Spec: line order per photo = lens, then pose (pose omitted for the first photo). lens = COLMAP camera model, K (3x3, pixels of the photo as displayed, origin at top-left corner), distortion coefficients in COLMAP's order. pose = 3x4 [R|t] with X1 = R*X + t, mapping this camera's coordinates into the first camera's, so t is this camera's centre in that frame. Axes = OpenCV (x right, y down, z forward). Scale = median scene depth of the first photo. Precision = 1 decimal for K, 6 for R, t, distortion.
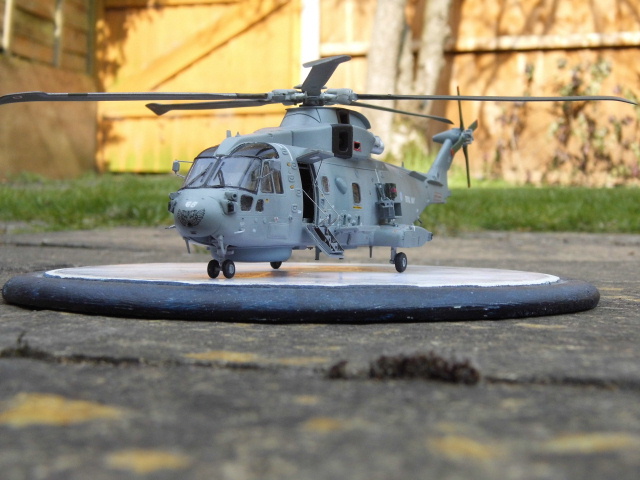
lens RADIAL K [[1125.2, 0, 348.0], [0, 1125.2, 208.3], [0, 0, 1]] dist [0.113309, 0.000000]
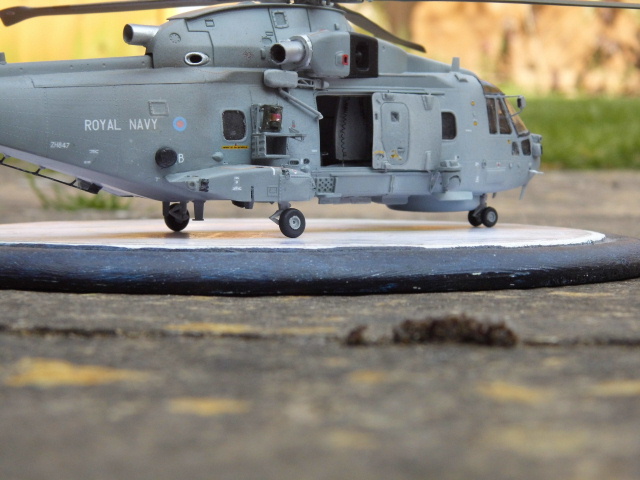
lens RADIAL K [[1933.5, 0, 317.3], [0, 1933.5, 242.1], [0, 0, 1]] dist [-0.328279, 0.000000]
pose [[0.999289, -0.012967, 0.035412, -0.054563], [0.010929, 0.998306, 0.057151, -0.009637], [-0.036093, -0.056724, 0.997737, -0.294442]]
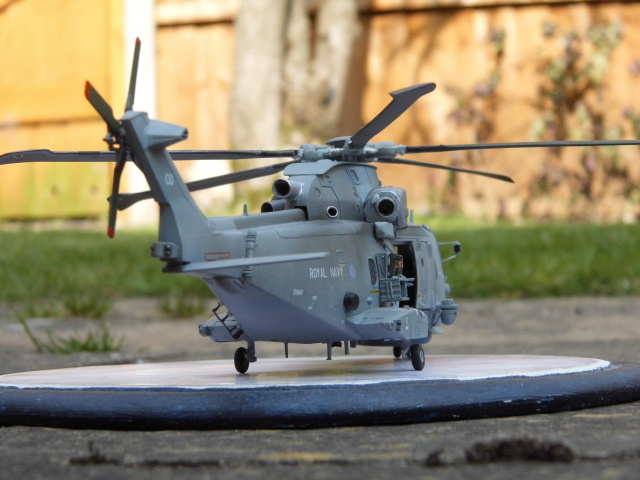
lens RADIAL K [[1933.5, 0, 321.8], [0, 1933.5, 237.4], [0, 0, 1]] dist [-0.328279, 0.000000]
pose [[0.996625, -0.041016, 0.071106, -0.134902], [0.042036, 0.999033, -0.012899, -0.023065], [-0.070509, 0.015845, 0.997385, -0.436744]]
